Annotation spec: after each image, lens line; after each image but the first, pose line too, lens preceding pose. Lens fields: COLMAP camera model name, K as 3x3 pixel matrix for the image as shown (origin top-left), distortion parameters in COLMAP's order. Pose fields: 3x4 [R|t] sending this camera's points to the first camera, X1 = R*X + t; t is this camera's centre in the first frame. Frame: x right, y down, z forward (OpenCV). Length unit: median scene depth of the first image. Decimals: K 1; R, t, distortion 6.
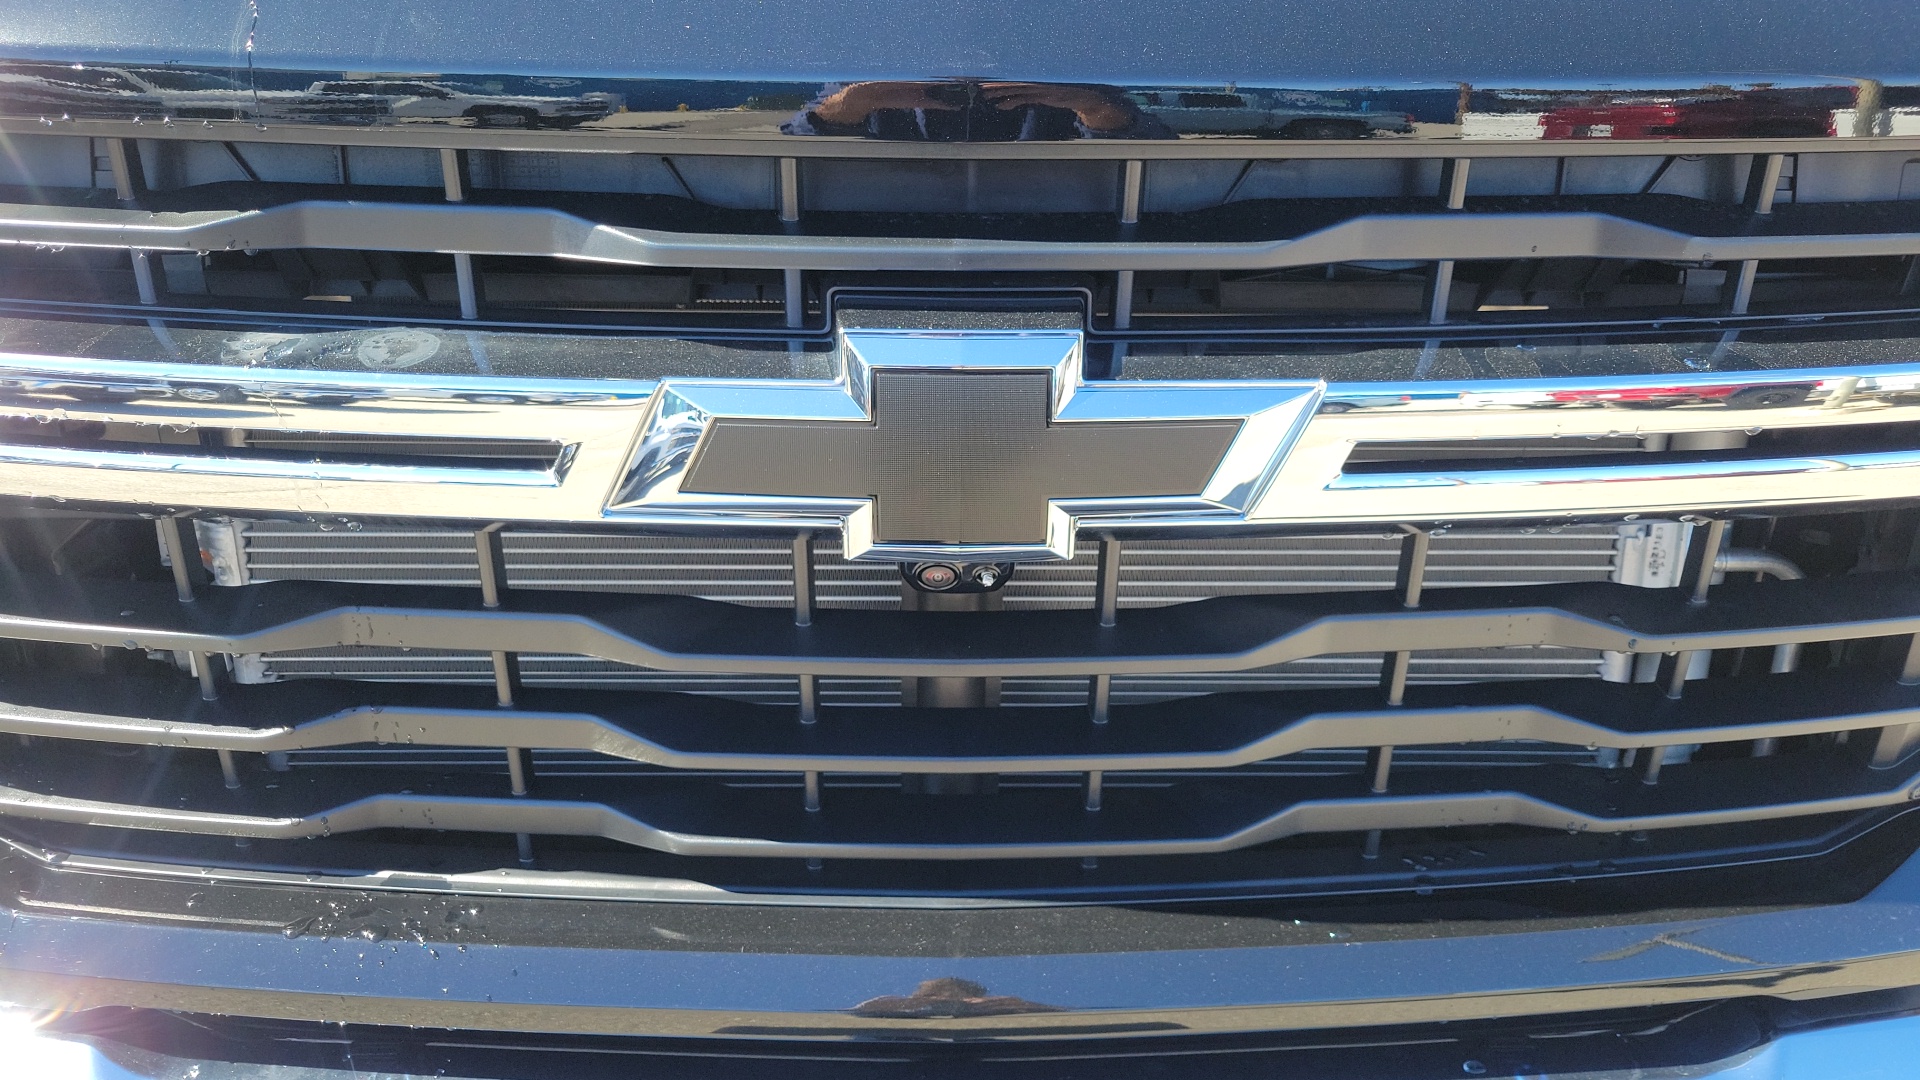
lens RADIAL K [[1469.1, 0, 960.0], [0, 1469.1, 540.0], [0, 0, 1]] dist [0.028626, -0.007567]
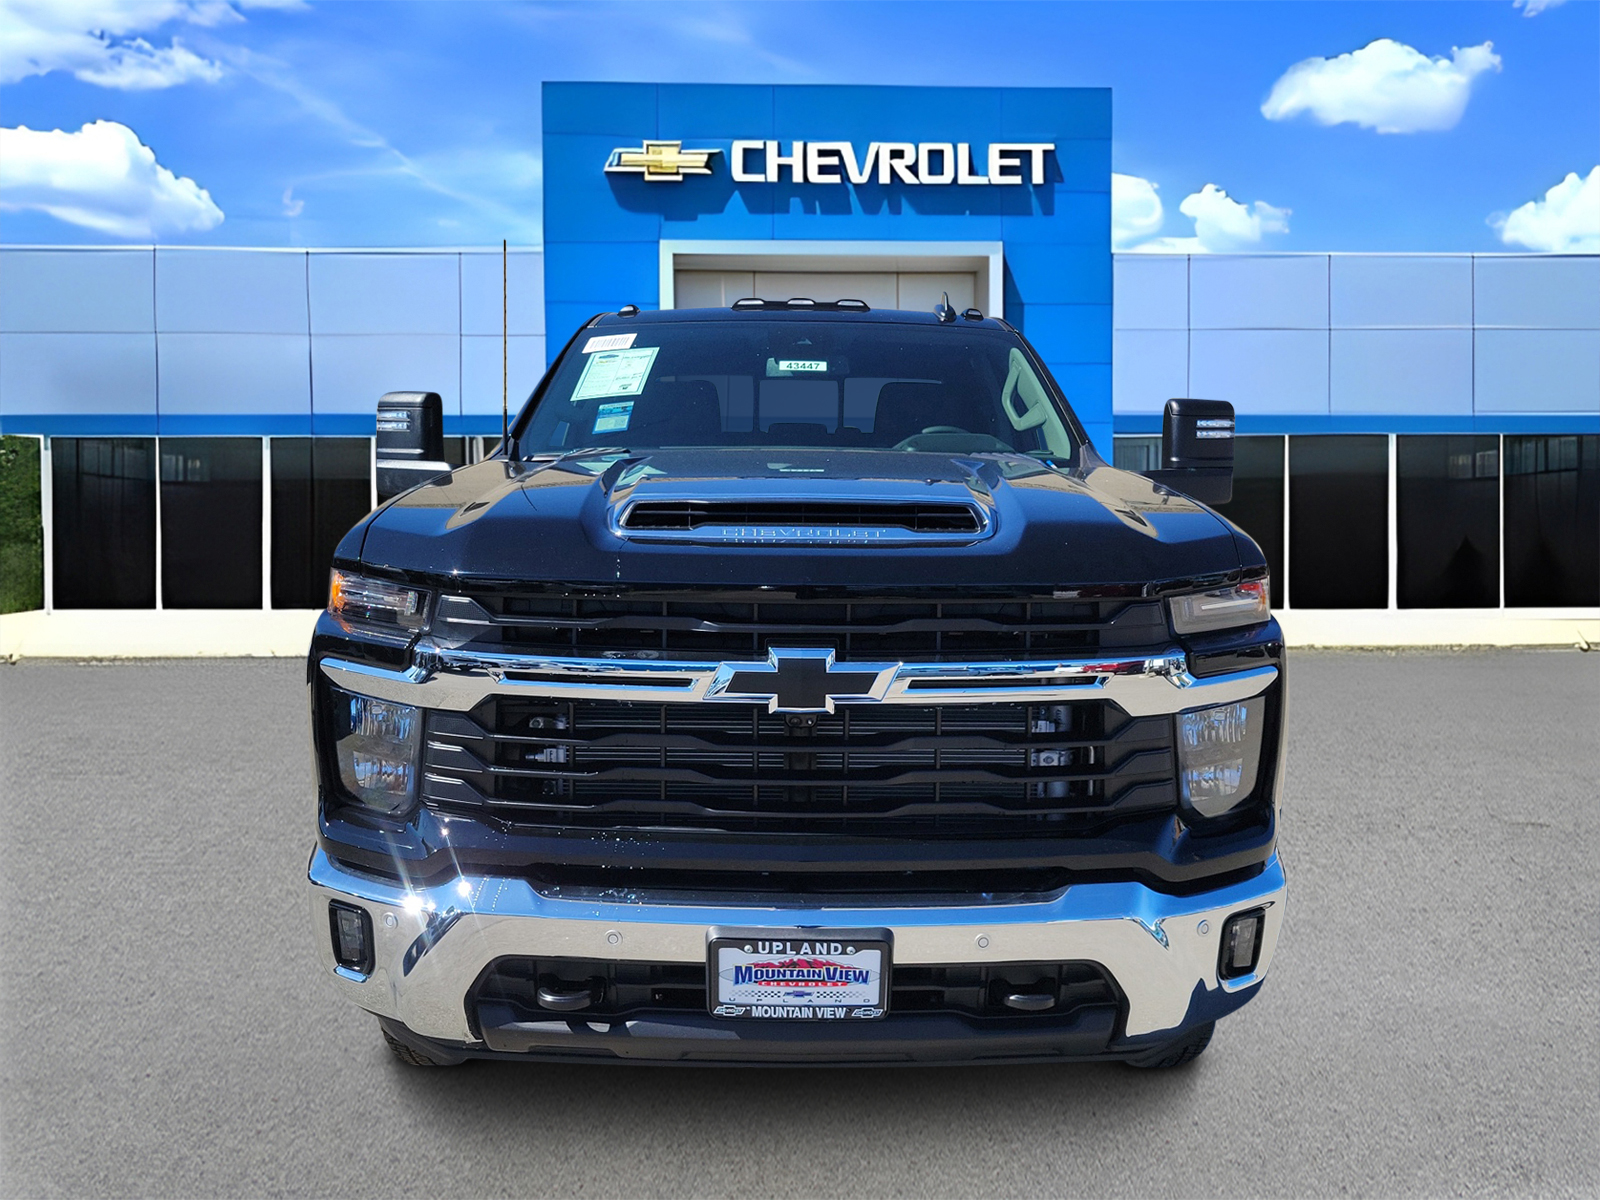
lens RADIAL K [[1212.1, 0, 800.0], [0, 1212.1, 600.0], [0, 0, 1]] dist [0.000145, -0.000019]
pose [[0.999950, -0.001578, -0.009858, 0.025550], [-0.000888, 0.969449, -0.245292, 0.471009], [0.009944, 0.245288, 0.969399, -1.923482]]
